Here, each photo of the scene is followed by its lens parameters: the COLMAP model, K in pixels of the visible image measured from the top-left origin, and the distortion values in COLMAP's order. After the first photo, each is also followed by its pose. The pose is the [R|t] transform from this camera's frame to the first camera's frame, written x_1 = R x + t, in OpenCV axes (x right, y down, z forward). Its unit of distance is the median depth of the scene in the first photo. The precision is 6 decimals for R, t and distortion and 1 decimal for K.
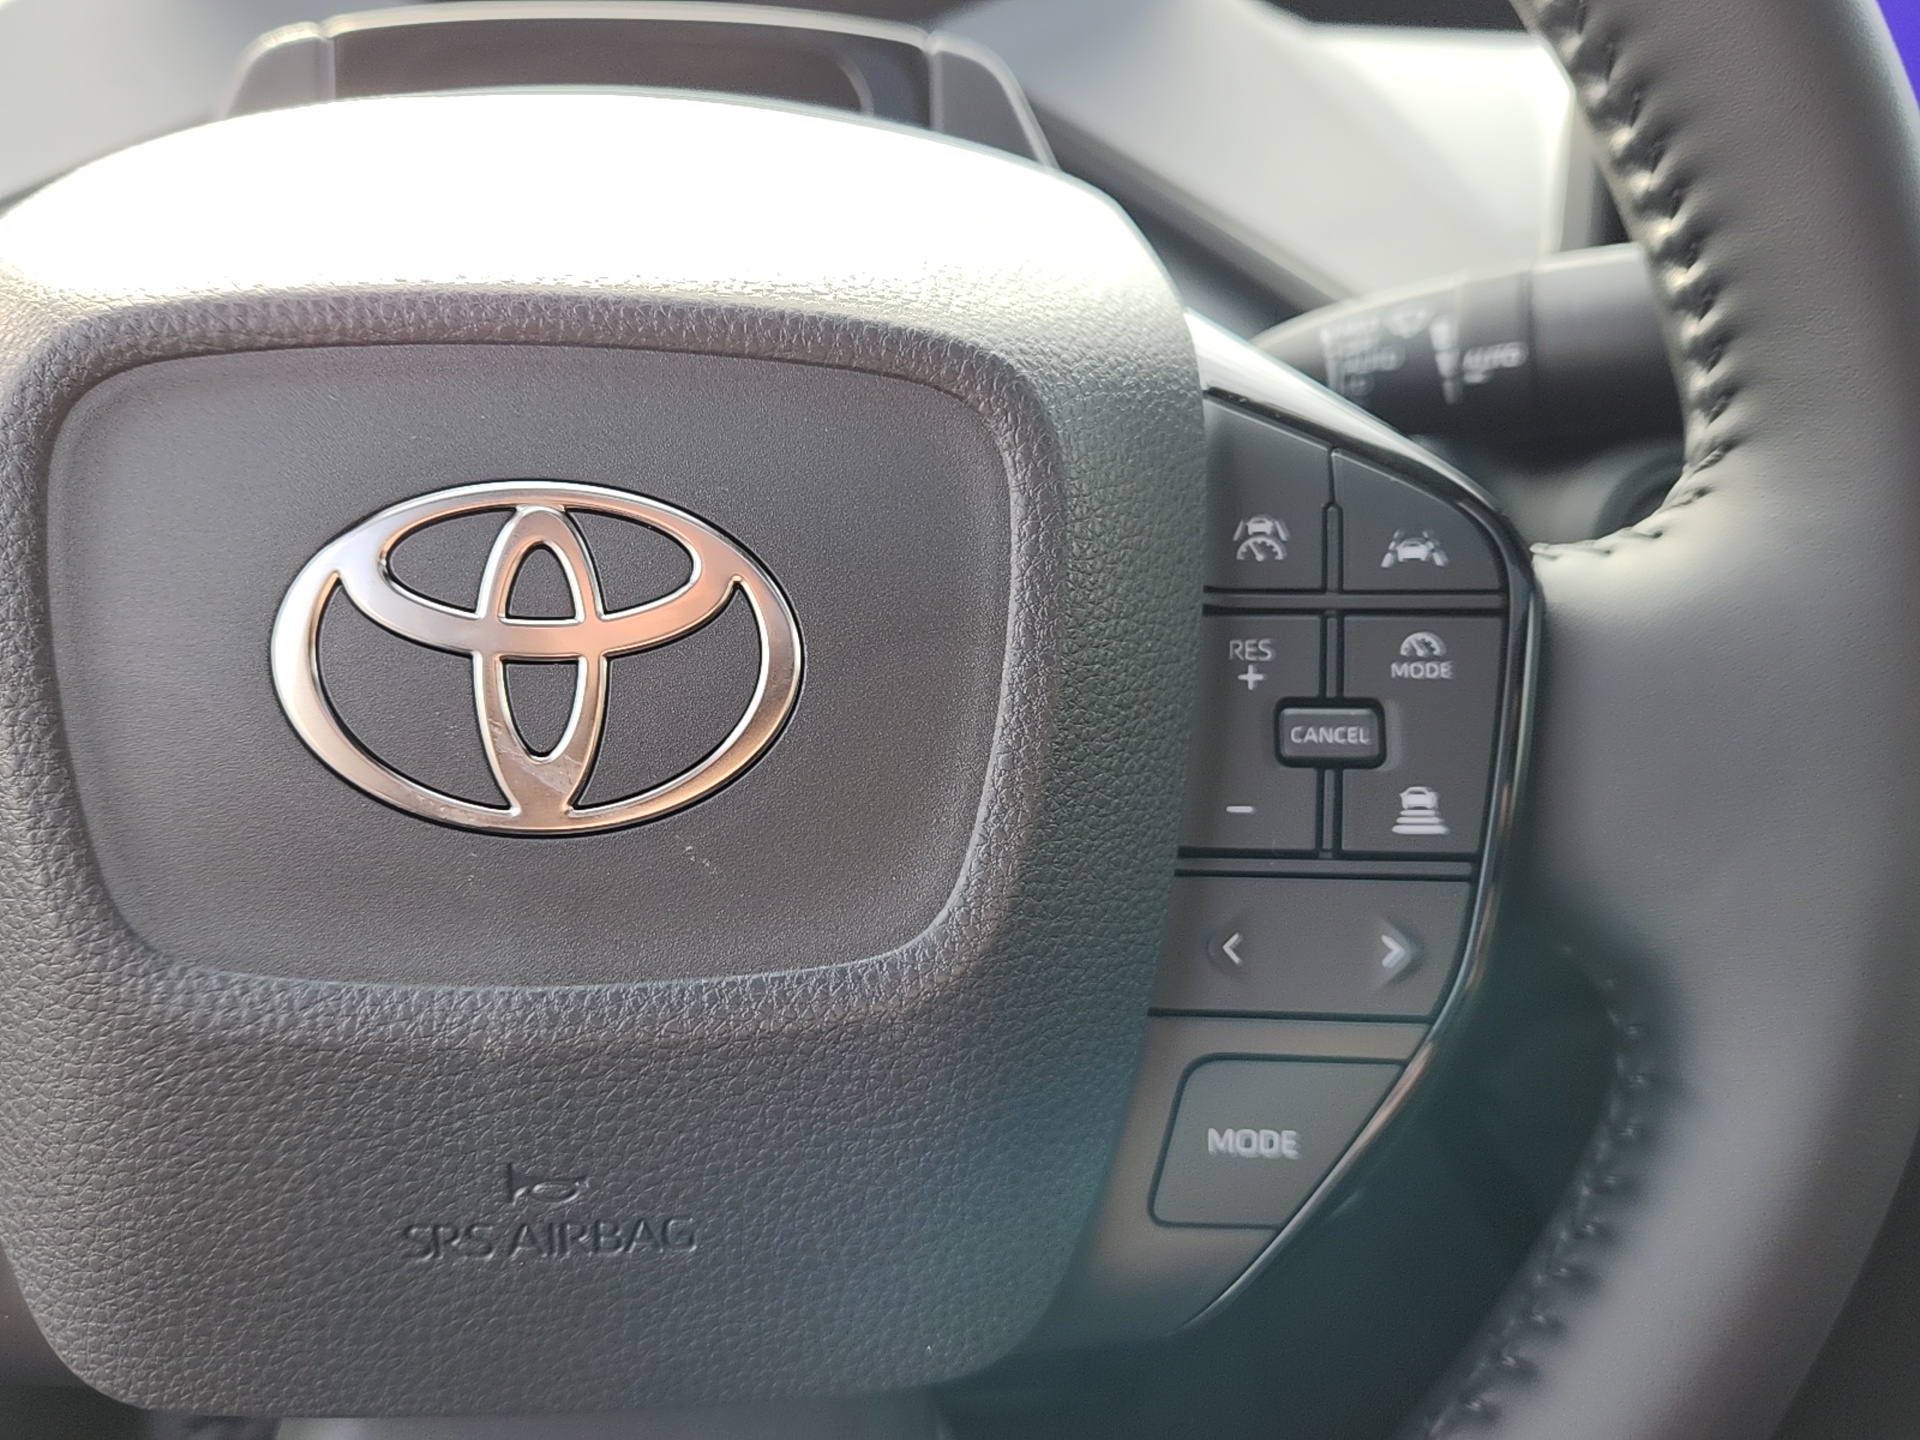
lens RADIAL K [[1511.3, 0, 959.7], [0, 1511.3, 707.3], [0, 0, 1]] dist [0.046250, -0.056395]
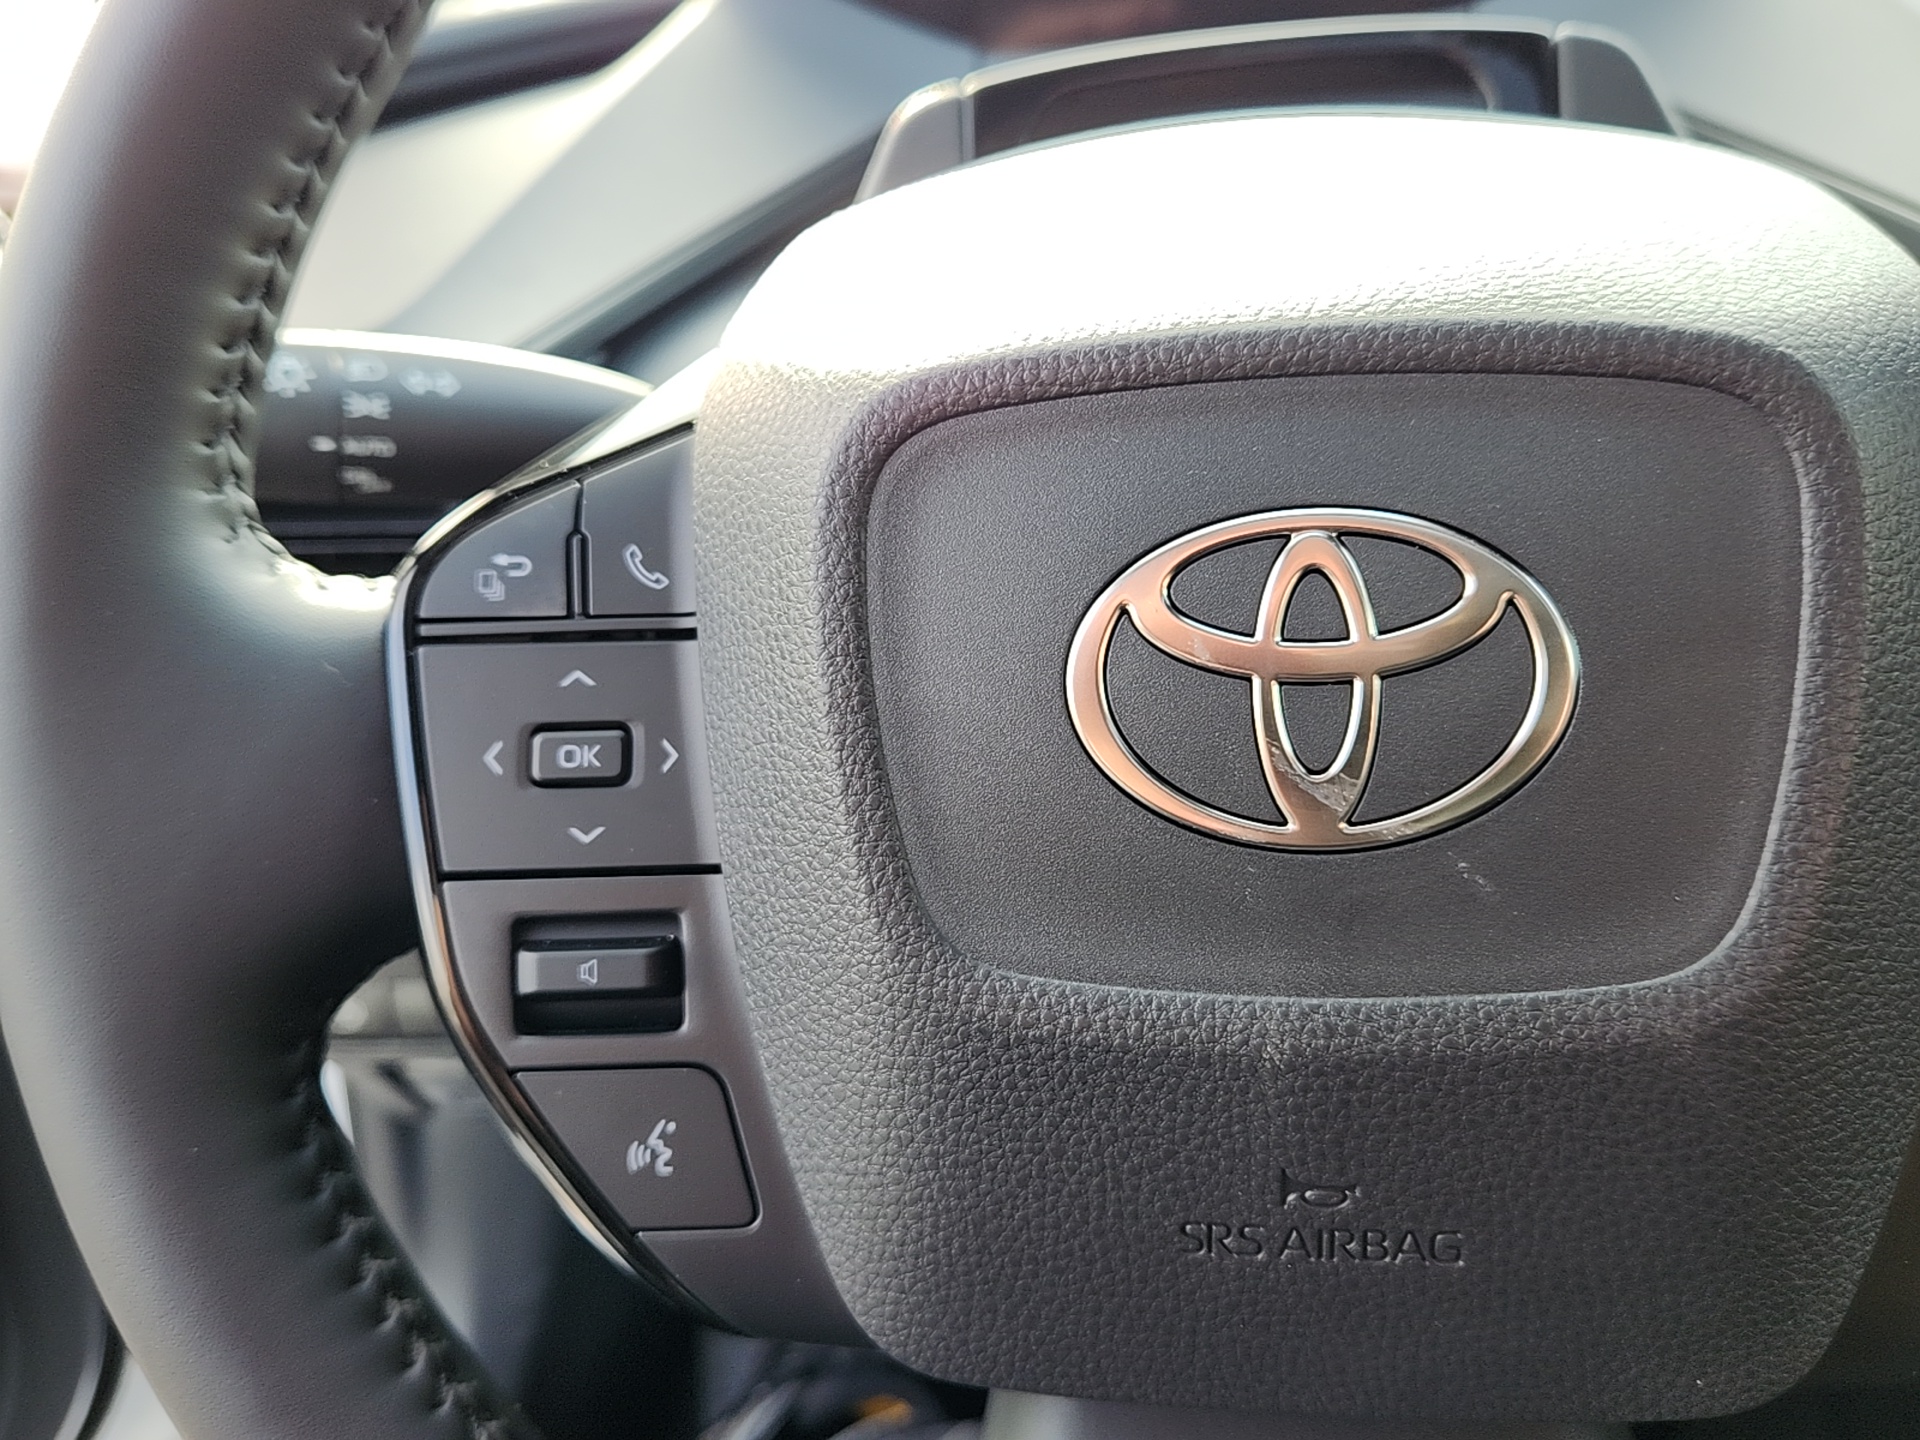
lens RADIAL K [[1511.3, 0, 954.0], [0, 1511.3, 689.4], [0, 0, 1]] dist [0.046250, -0.056395]
pose [[0.974148, -0.019112, -0.225102, -0.276393], [0.017985, 0.999813, -0.007053, -0.022099], [0.225195, 0.002822, 0.974310, -0.056240]]
